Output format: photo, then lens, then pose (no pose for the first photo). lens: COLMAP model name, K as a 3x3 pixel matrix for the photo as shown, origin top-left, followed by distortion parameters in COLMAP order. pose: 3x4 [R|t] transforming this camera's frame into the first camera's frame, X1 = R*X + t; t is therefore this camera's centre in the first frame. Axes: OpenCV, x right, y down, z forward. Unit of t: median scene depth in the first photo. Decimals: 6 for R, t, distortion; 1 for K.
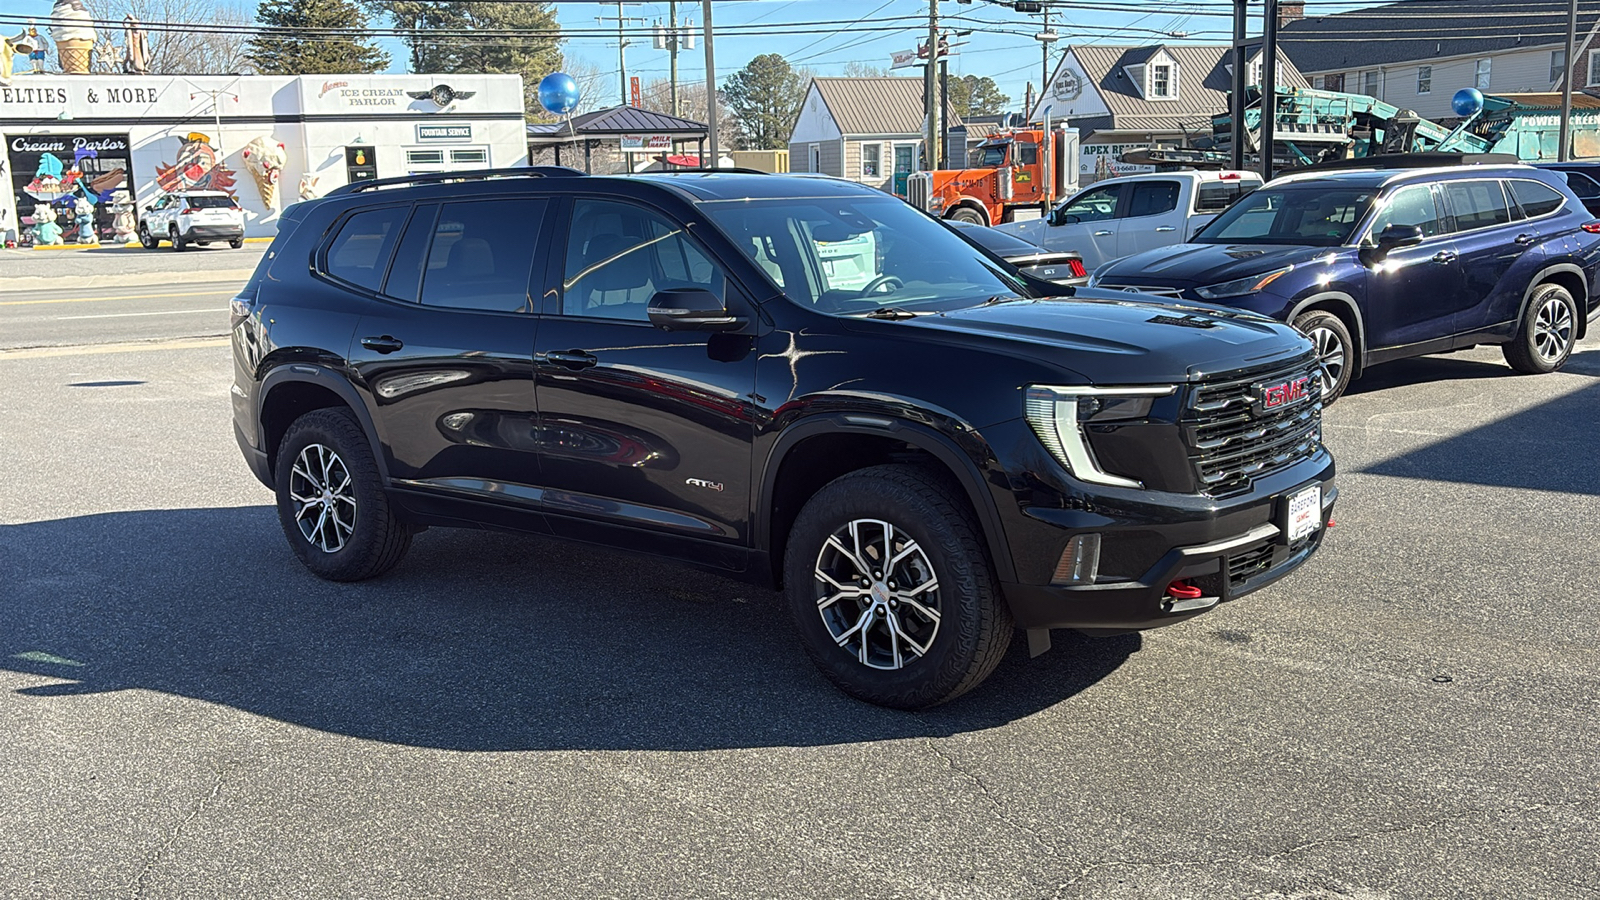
lens RADIAL K [[1490.9, 0, 749.2], [0, 1490.9, 438.2], [0, 0, 1]] dist [0.034805, 0.000000]
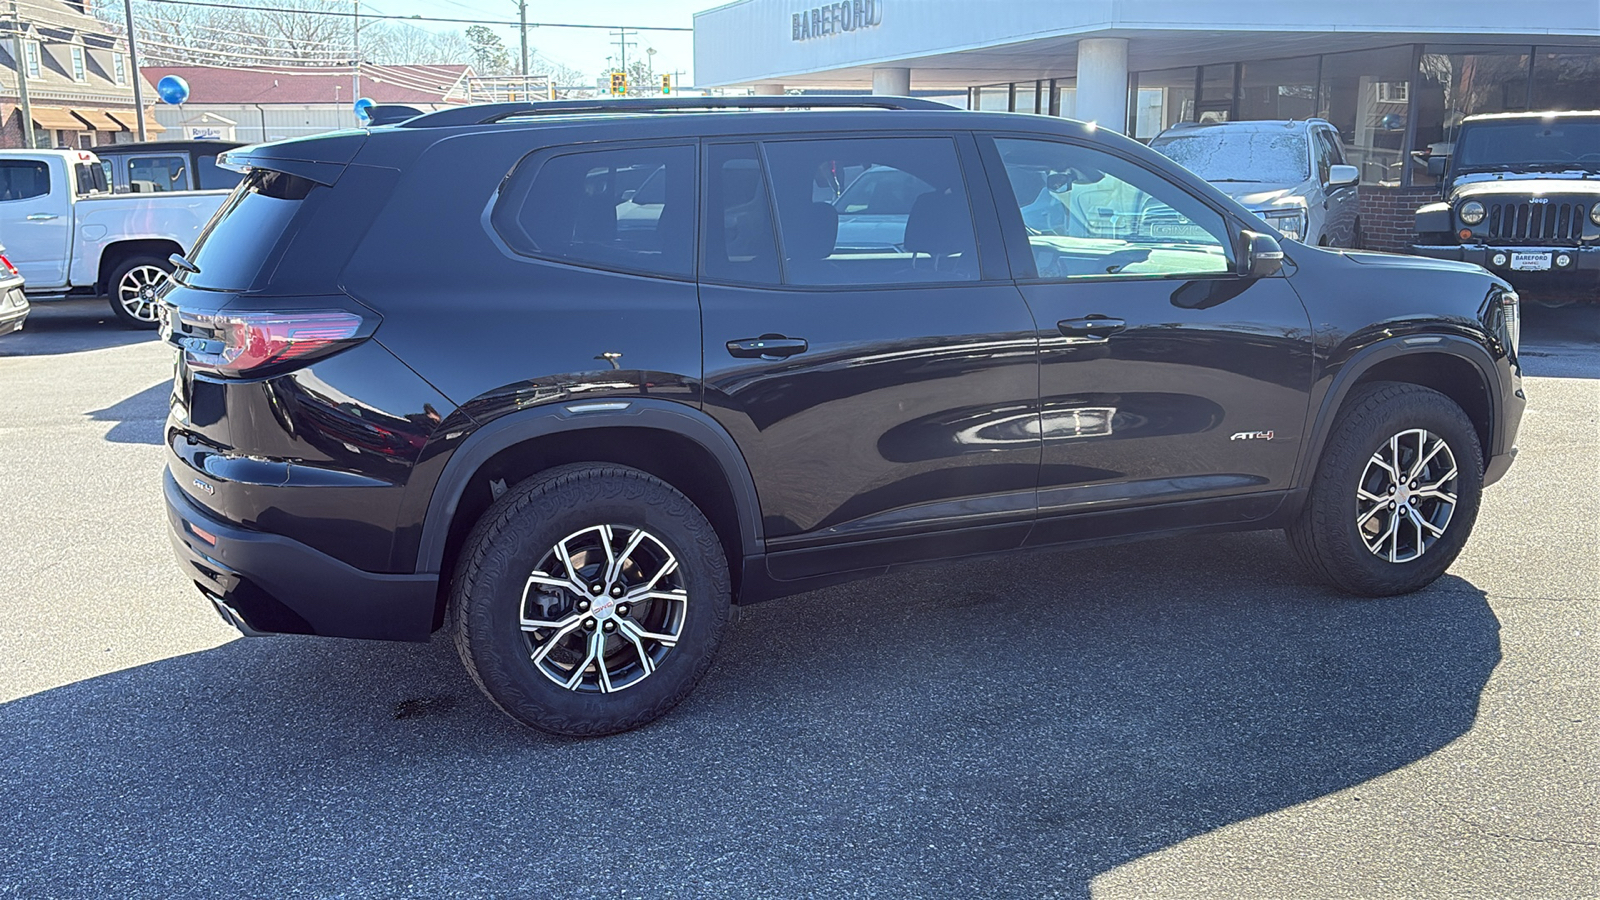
lens RADIAL K [[1490.9, 0, 773.6], [0, 1490.9, 463.4], [0, 0, 1]] dist [0.034805, 0.000000]
pose [[0.435649, -0.155315, 0.886615, -0.495393], [0.143148, 0.984420, 0.102110, -0.045882], [-0.888661, 0.082433, 0.451095, 0.401042]]
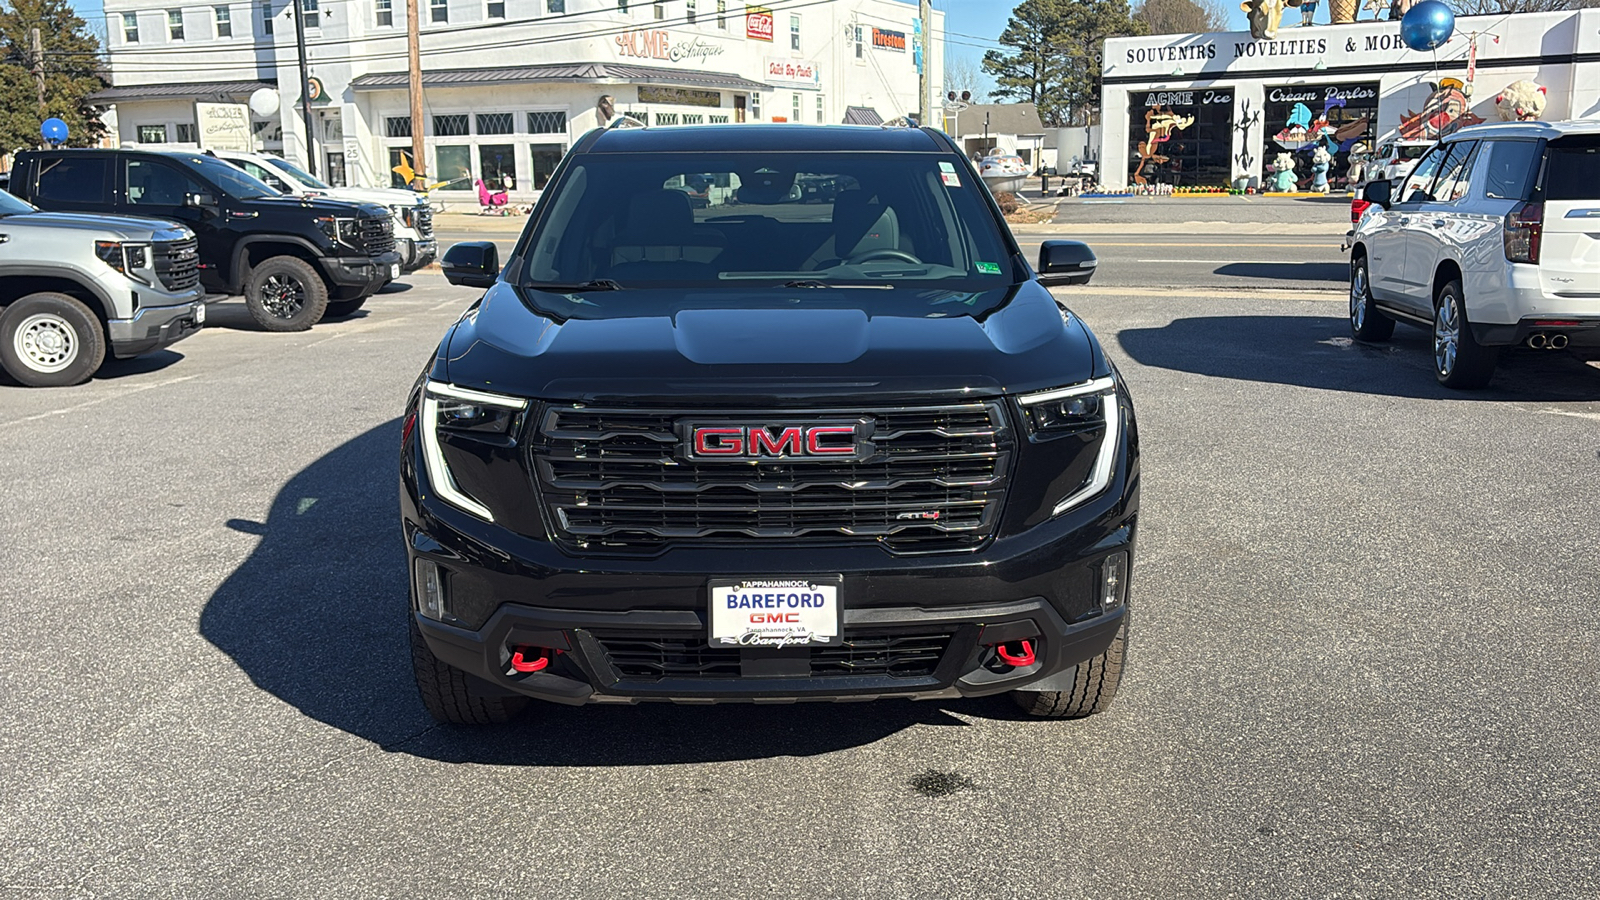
lens RADIAL K [[1490.9, 0, 787.6], [0, 1490.9, 440.6], [0, 0, 1]] dist [0.034805, 0.000000]
pose [[0.661570, 0.158072, -0.733033, 0.386828], [-0.132615, 0.986785, 0.093105, -0.042451], [0.738064, 0.035616, 0.673790, 0.235006]]
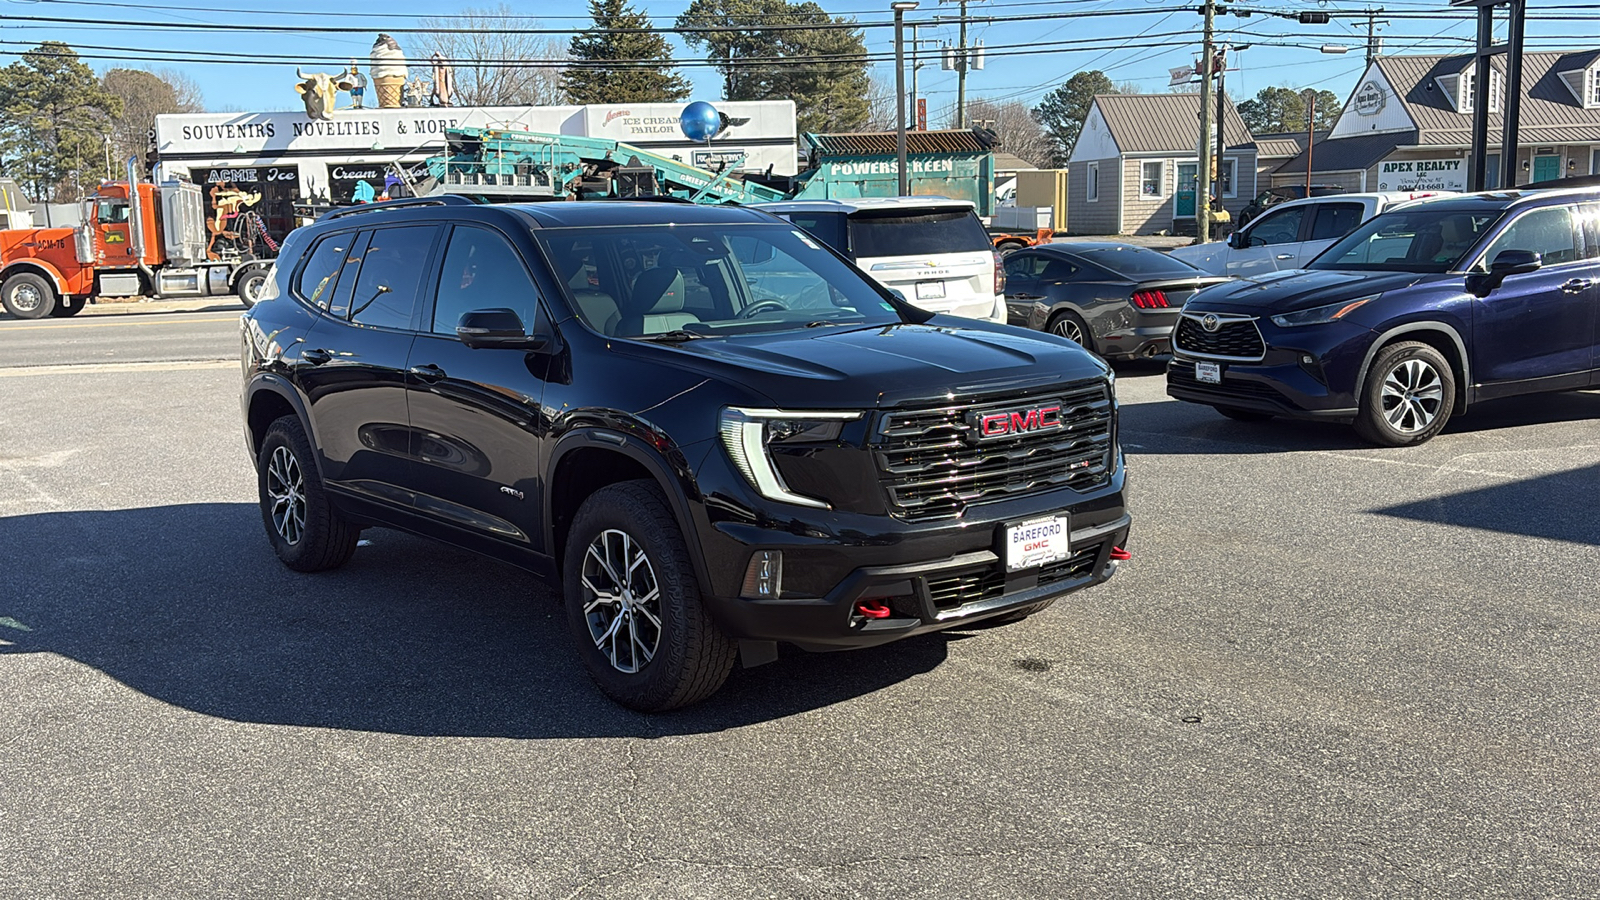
lens RADIAL K [[1490.9, 0, 745.9], [0, 1490.9, 439.8], [0, 0, 1]] dist [0.034805, 0.000000]
pose [[0.977142, 0.029975, -0.210464, 0.171705], [-0.032647, 0.999424, -0.009230, -0.001117], [0.210067, 0.015890, 0.977558, -0.006626]]
